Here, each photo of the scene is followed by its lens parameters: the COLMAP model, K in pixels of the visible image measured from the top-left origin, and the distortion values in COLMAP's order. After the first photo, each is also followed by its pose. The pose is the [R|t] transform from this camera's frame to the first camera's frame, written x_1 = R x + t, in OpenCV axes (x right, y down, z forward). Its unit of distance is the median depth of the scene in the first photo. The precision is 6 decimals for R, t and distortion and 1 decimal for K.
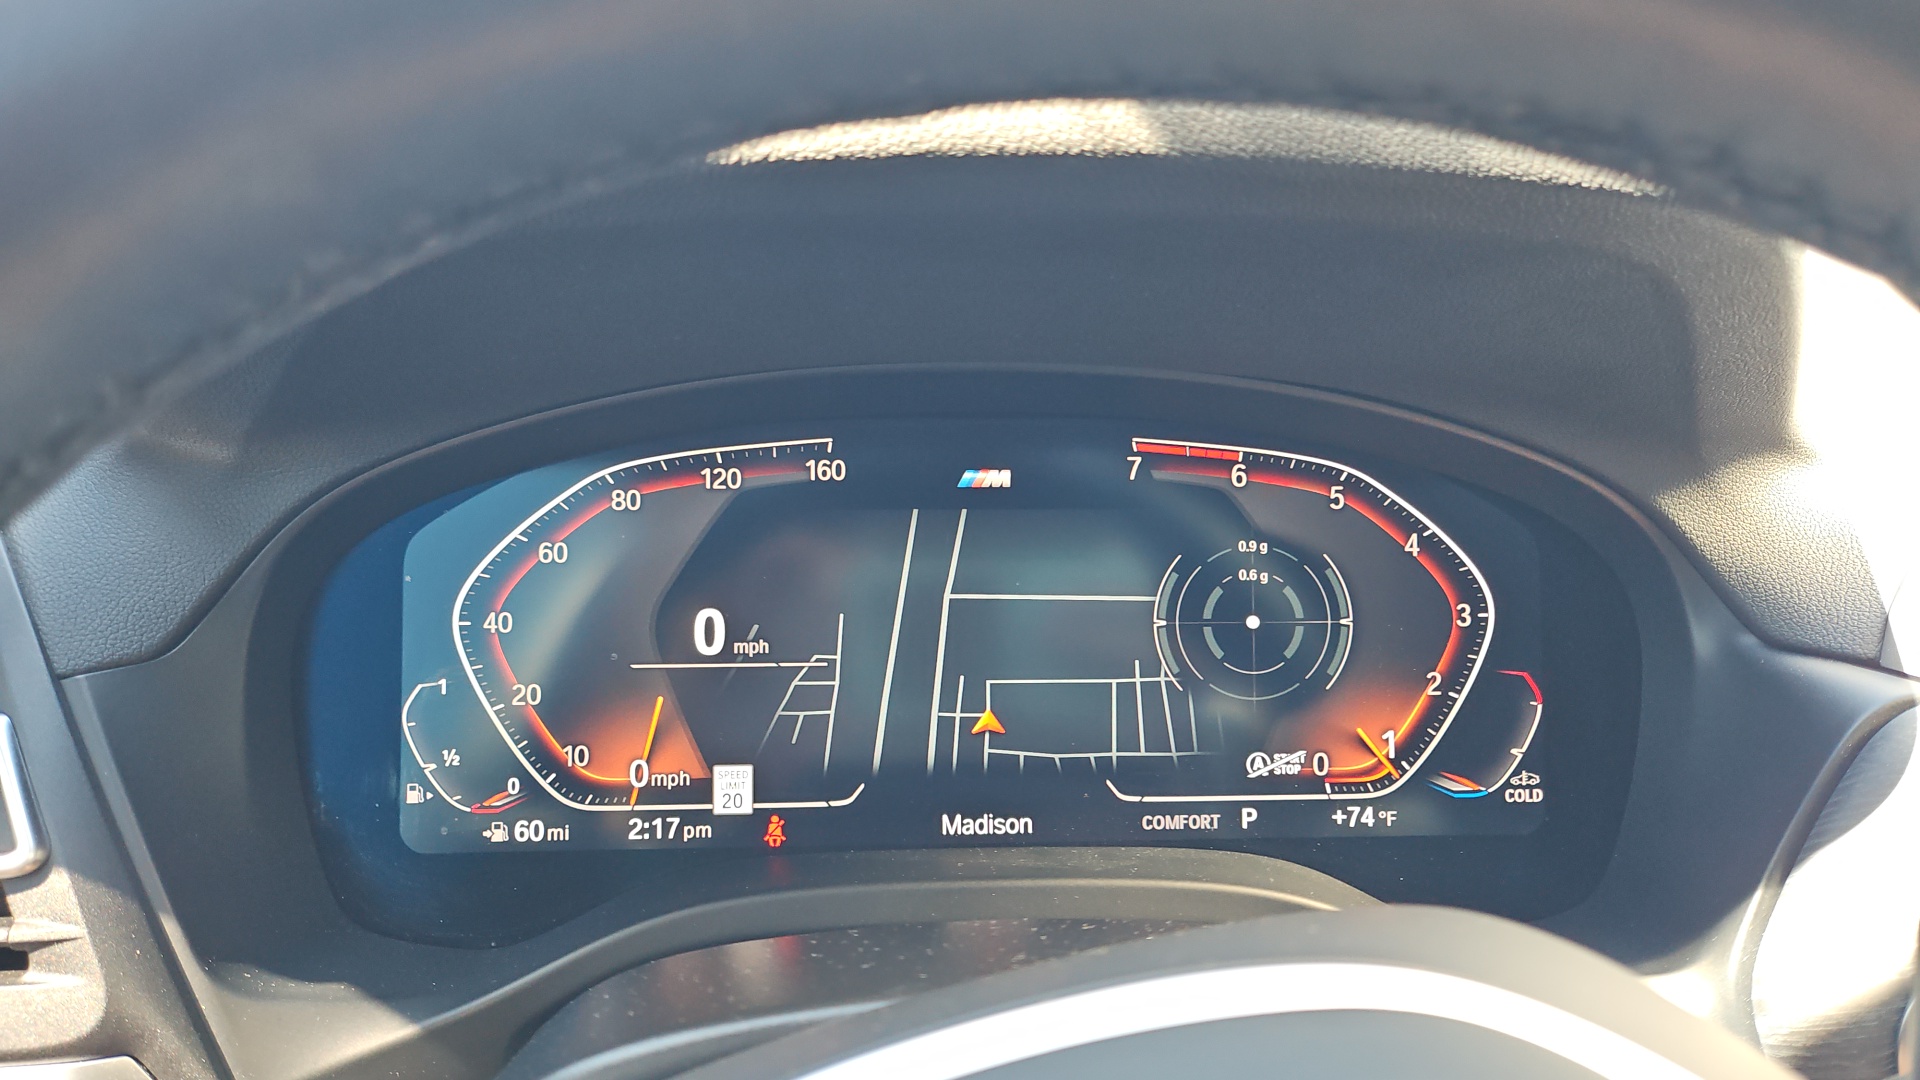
lens RADIAL K [[1361.3, 0, 960.0], [0, 1361.3, 540.0], [0, 0, 1]] dist [0.074564, -0.103719]
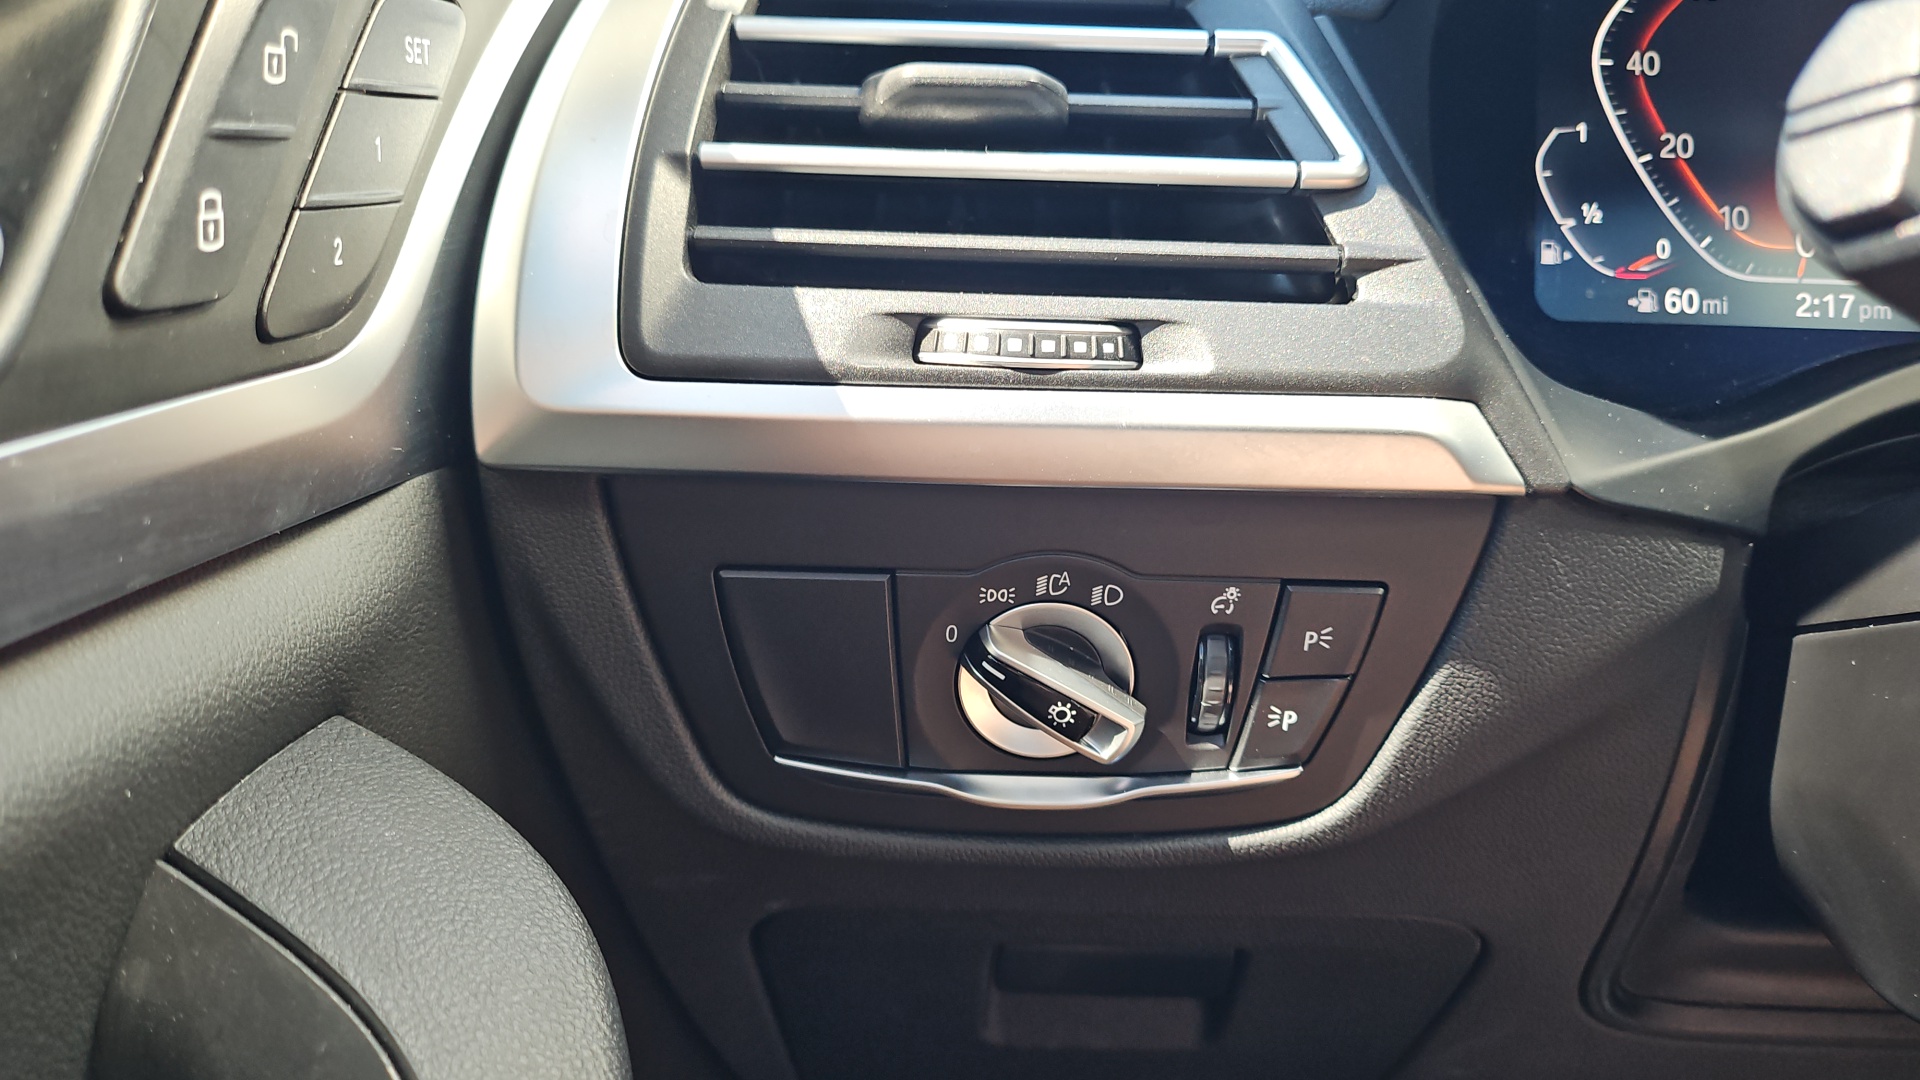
lens RADIAL K [[1361.3, 0, 960.0], [0, 1361.3, 540.0], [0, 0, 1]] dist [0.074564, -0.103719]
pose [[0.997941, 0.030196, -0.056590, -0.709168], [-0.032975, 0.998263, -0.048831, 0.417023], [0.055017, 0.050597, 0.997203, 0.125859]]
